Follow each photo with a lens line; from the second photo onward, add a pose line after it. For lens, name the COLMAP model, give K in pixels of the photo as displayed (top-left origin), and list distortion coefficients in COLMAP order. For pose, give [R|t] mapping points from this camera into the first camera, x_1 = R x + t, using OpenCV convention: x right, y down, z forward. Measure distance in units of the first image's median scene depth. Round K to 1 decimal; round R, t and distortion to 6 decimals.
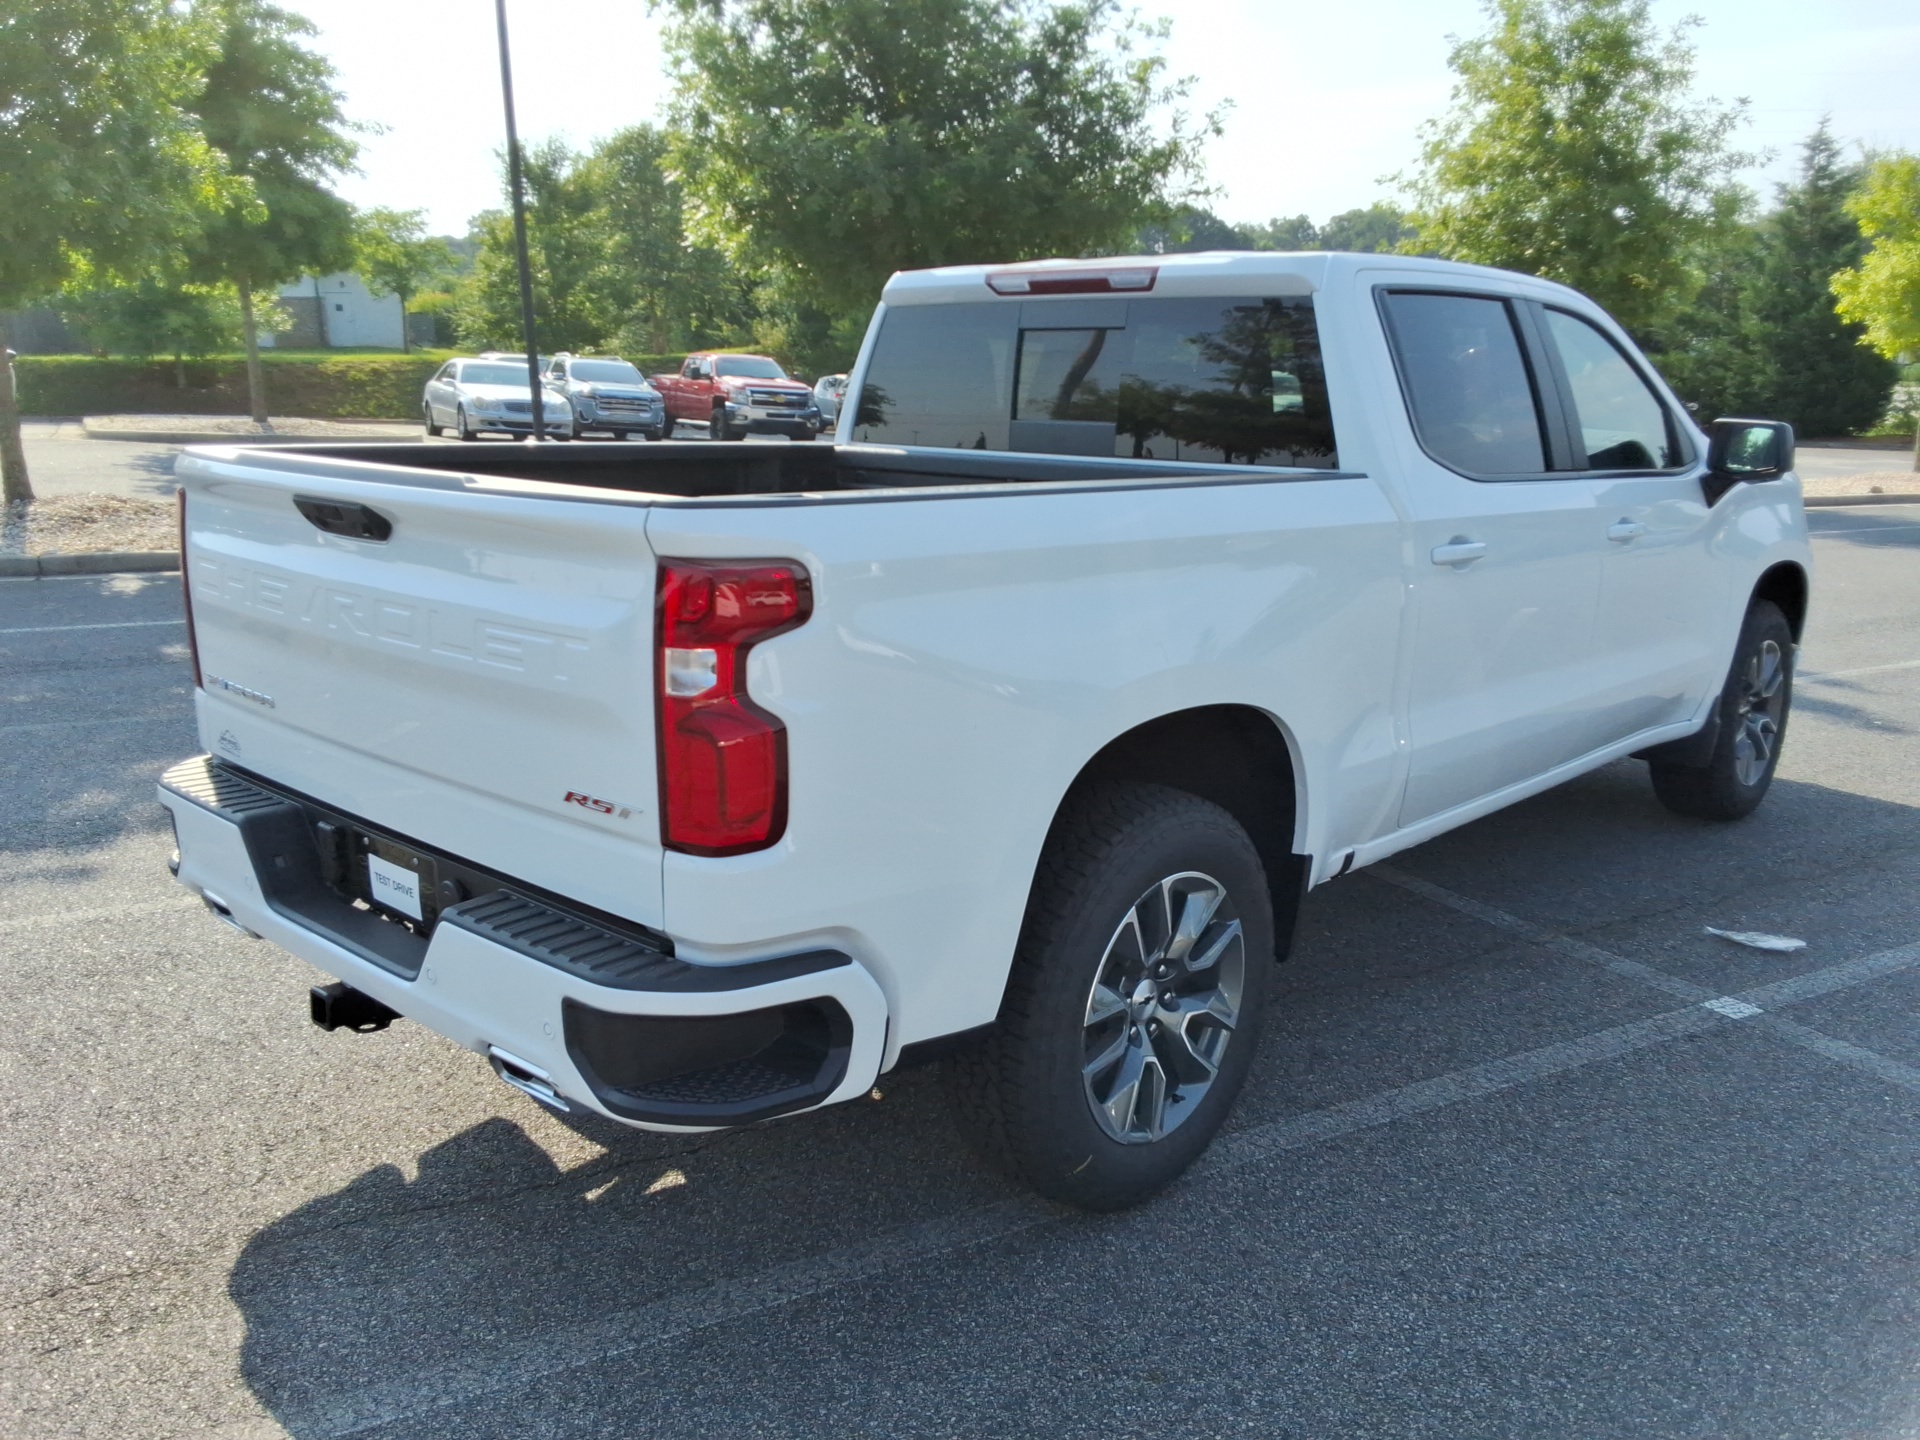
lens RADIAL K [[1548.0, 0, 977.9], [0, 1548.0, 714.1], [0, 0, 1]] dist [0.109331, -0.173330]
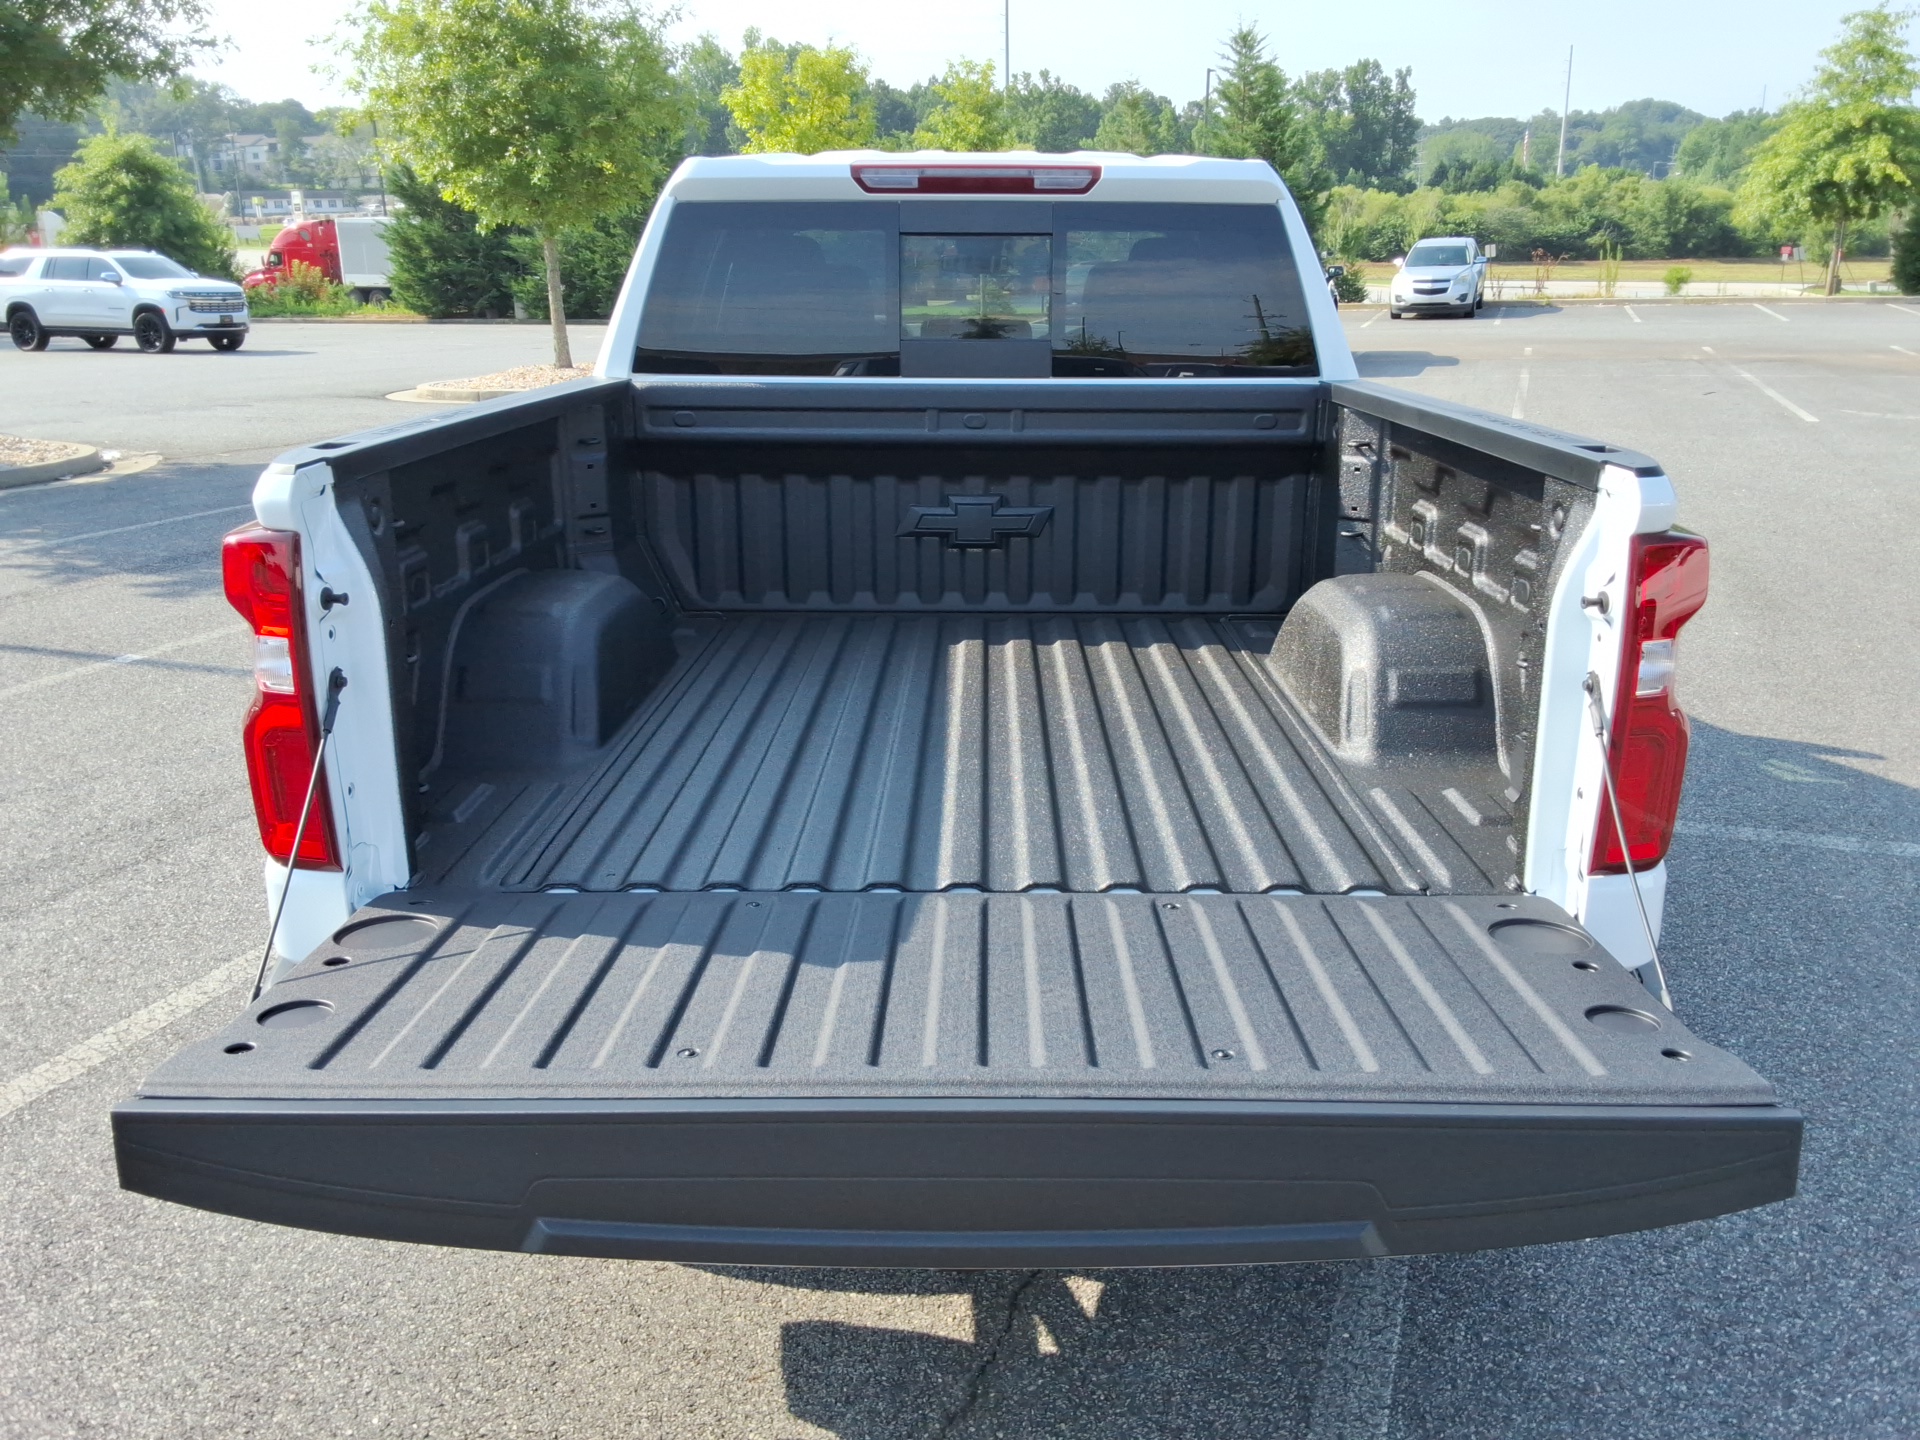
lens RADIAL K [[1548.0, 0, 993.5], [0, 1548.0, 714.4], [0, 0, 1]] dist [0.109331, -0.173330]
pose [[0.741105, -0.197178, 0.641781, -0.499119], [0.150265, 0.980366, 0.127683, -0.081193], [-0.654357, 0.001811, 0.756184, 0.286344]]
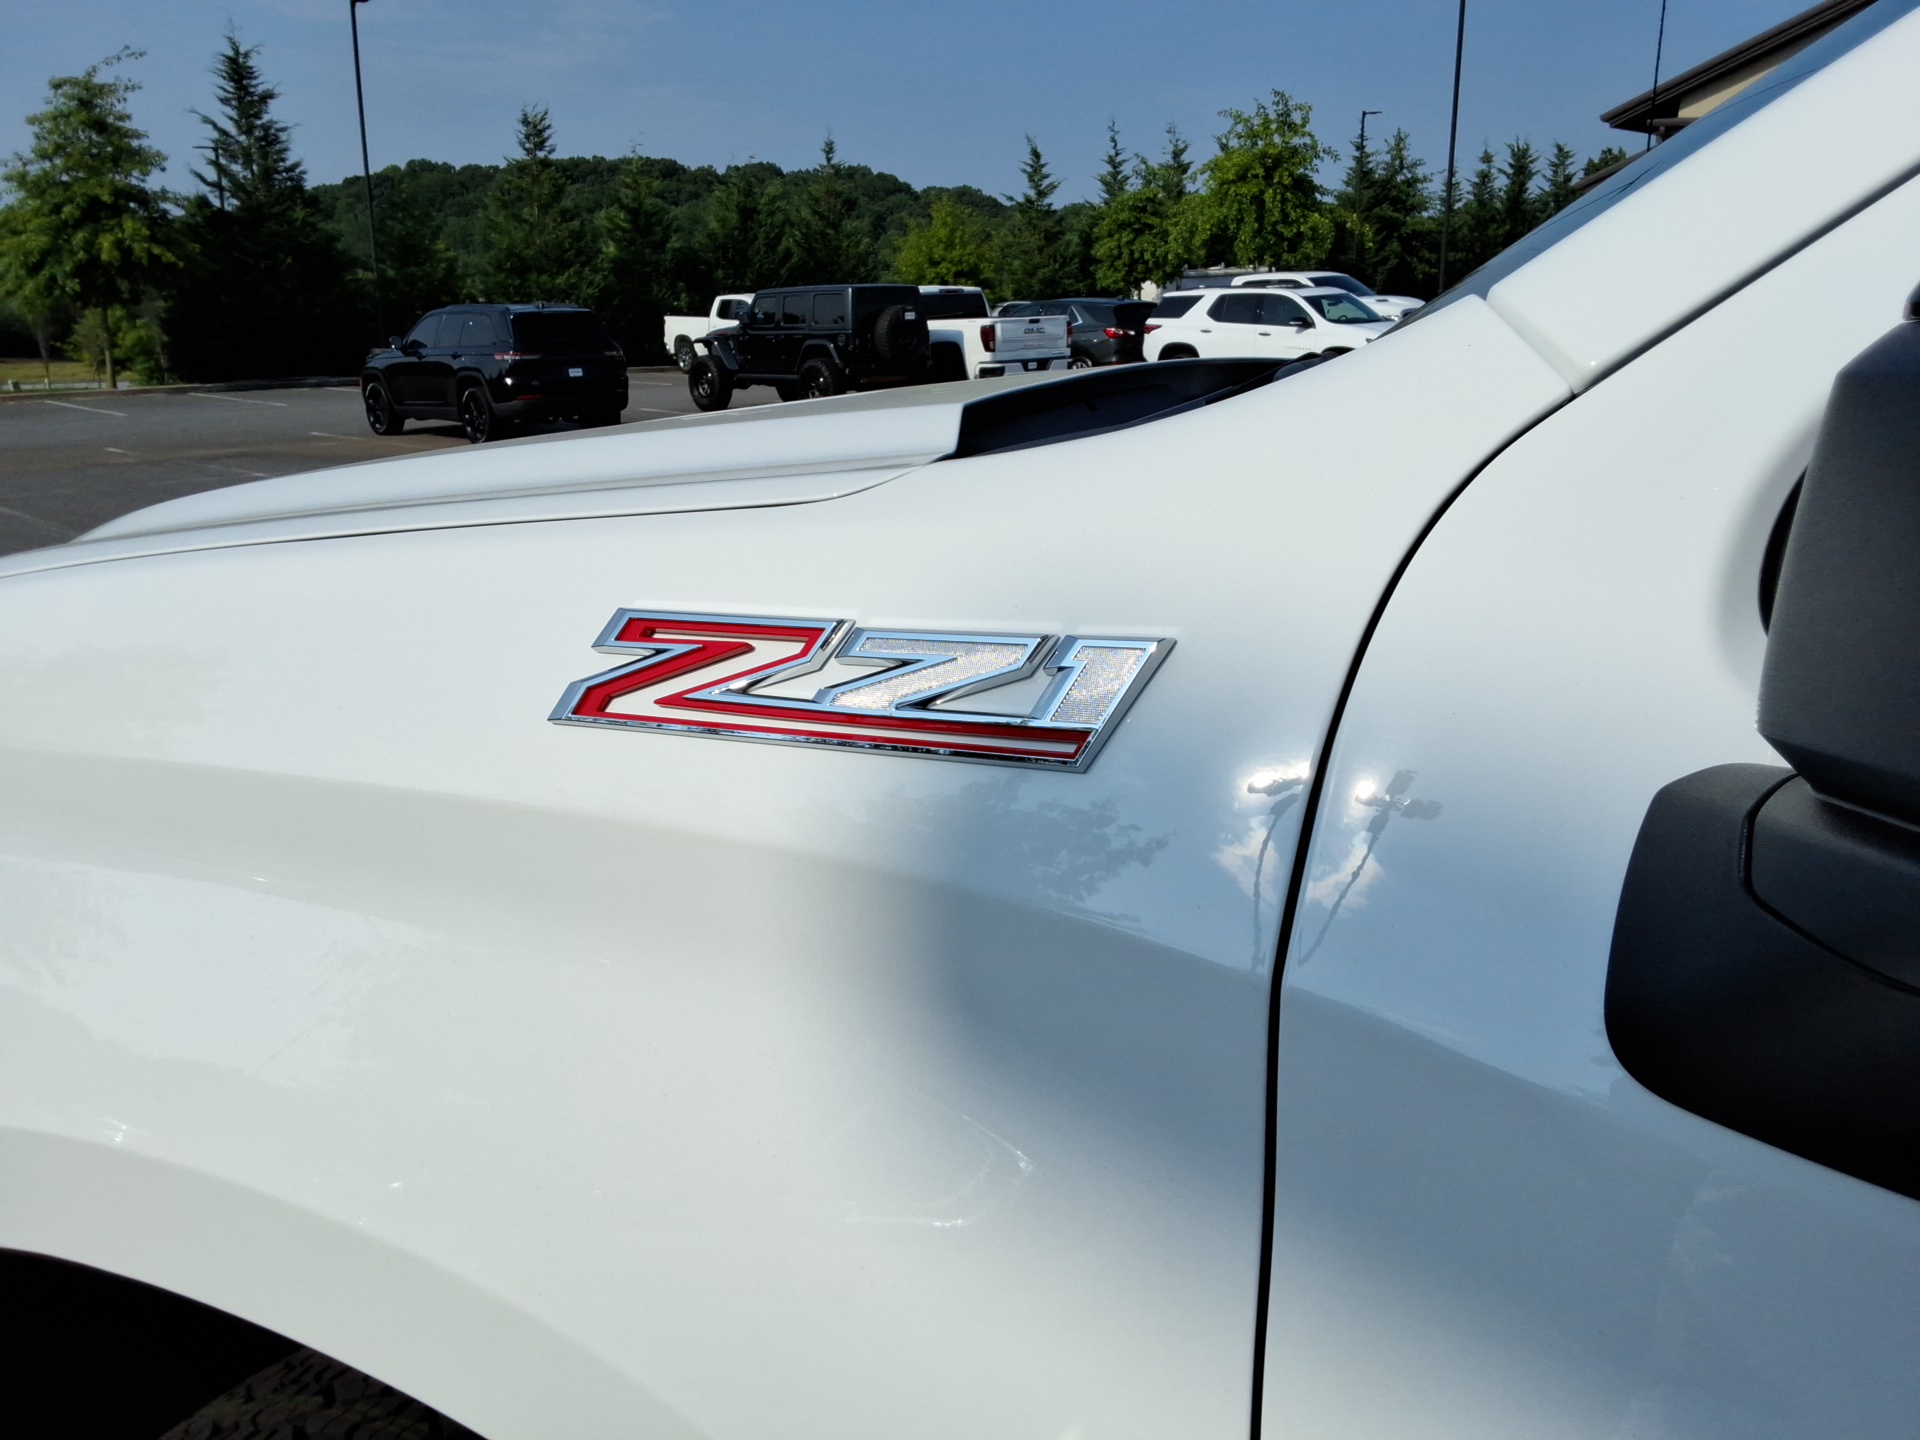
lens RADIAL K [[1548.0, 0, 974.9], [0, 1548.0, 709.9], [0, 0, 1]] dist [0.109331, -0.173330]
pose [[-0.234690, -0.228009, 0.944951, 0.153209], [0.222676, 0.933642, 0.280584, -0.284800], [-0.946222, 0.276269, -0.168344, 1.479690]]
